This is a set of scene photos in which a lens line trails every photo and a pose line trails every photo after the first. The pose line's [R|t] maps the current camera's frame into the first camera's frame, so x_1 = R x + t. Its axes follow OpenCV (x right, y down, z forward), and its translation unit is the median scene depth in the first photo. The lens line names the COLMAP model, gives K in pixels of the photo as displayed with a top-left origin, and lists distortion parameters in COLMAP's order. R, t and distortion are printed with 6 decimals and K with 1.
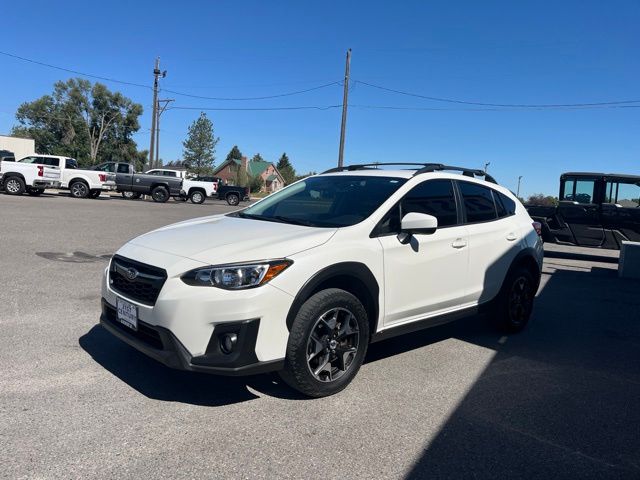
lens RADIAL K [[484.0, 0, 318.5], [0, 484.0, 239.3], [0, 0, 1]] dist [0.066987, -0.088803]
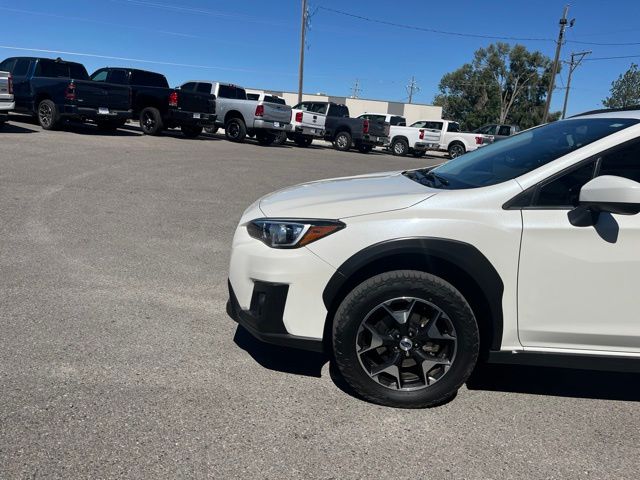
lens RADIAL K [[484.0, 0, 313.4], [0, 484.0, 236.4], [0, 0, 1]] dist [0.066987, -0.088803]
pose [[0.694989, 0.137073, -0.705834, 0.389245], [-0.091293, 0.990538, 0.102472, -0.010400], [0.713201, -0.006779, 0.700926, 0.333320]]
